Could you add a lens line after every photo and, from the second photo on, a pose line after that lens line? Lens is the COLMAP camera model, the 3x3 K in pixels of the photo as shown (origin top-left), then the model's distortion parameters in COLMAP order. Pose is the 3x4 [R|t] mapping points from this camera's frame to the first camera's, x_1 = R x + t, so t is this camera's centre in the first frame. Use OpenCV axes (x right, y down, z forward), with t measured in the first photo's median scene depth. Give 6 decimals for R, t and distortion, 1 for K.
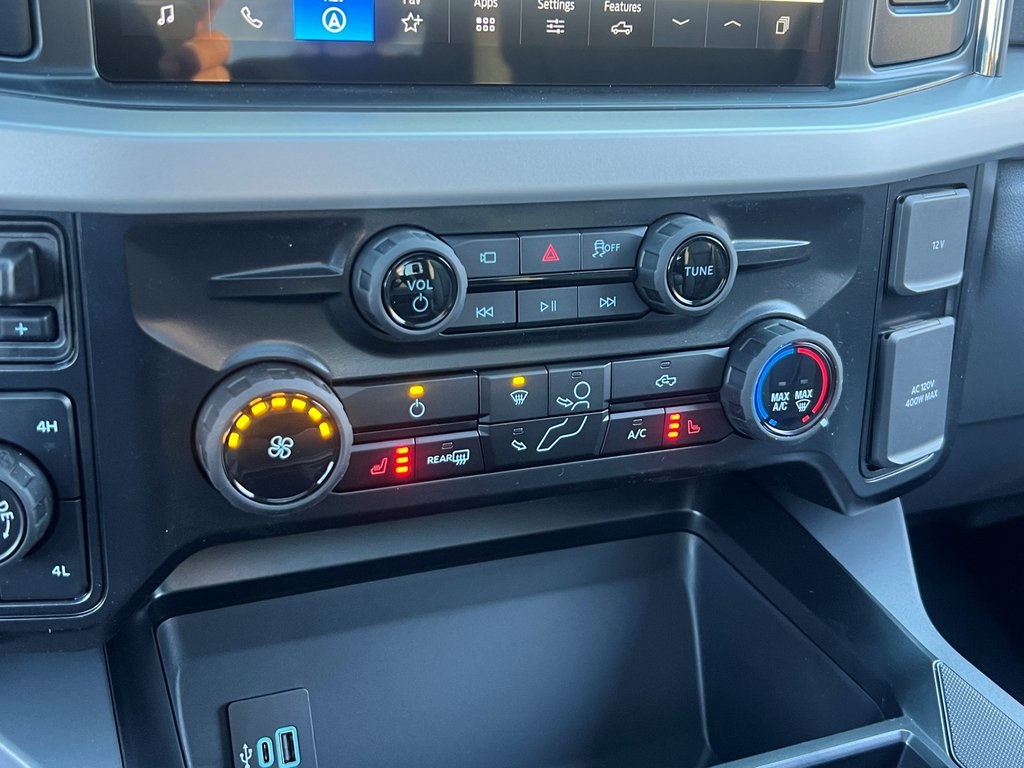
lens RADIAL K [[1101.2, 0, 505.9], [0, 1101.2, 372.9], [0, 0, 1]] dist [0.065039, 0.000000]
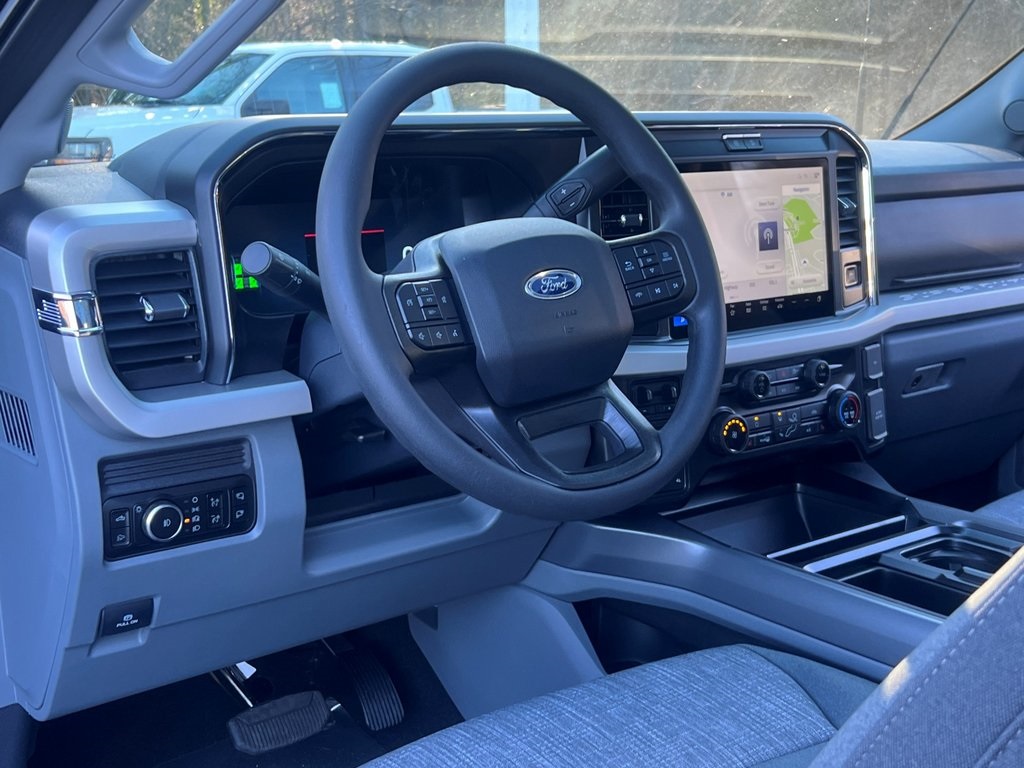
lens RADIAL K [[1334.9, 0, 510.9], [0, 1334.9, 380.1], [0, 0, 1]] dist [-0.009536, 0.000000]
pose [[0.960880, -0.123748, 0.247783, -1.597967], [0.171381, 0.968448, -0.180936, 0.454518], [-0.217575, 0.216323, 0.951770, -2.414826]]
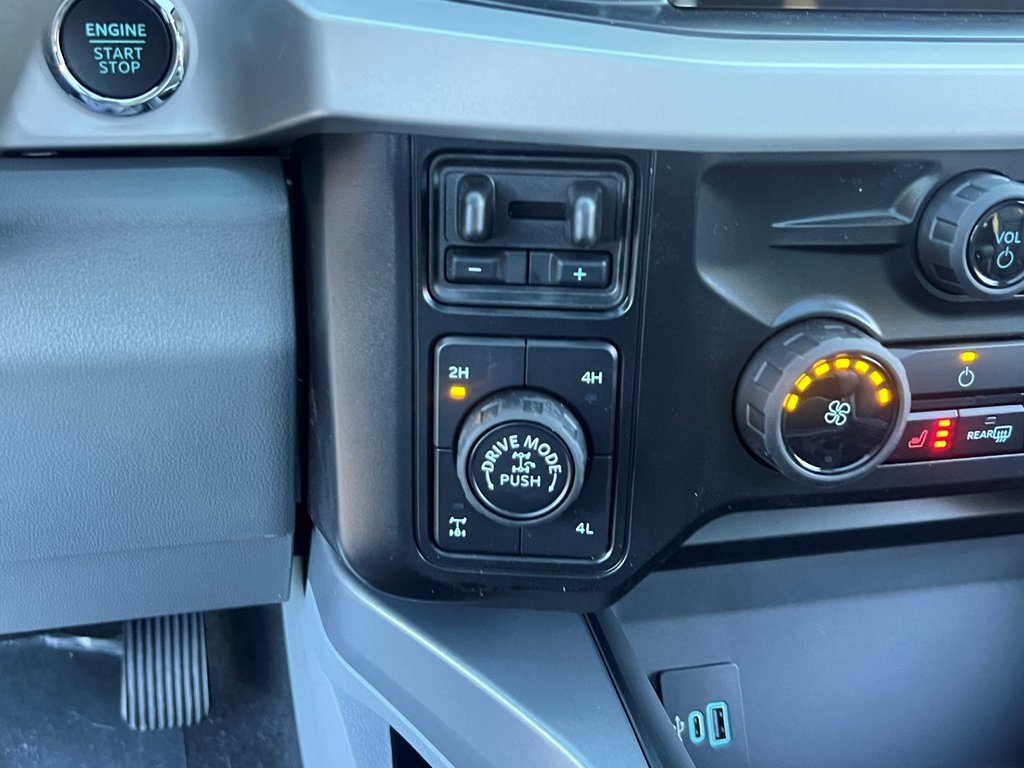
lens RADIAL K [[1101.2, 0, 518.1], [0, 1101.2, 380.1], [0, 0, 1]] dist [0.065039, 0.000000]
pose [[0.988767, 0.047493, -0.141717, -0.284464], [-0.041998, 0.998255, 0.041517, 0.011371], [0.143441, -0.035099, 0.989036, 0.049464]]
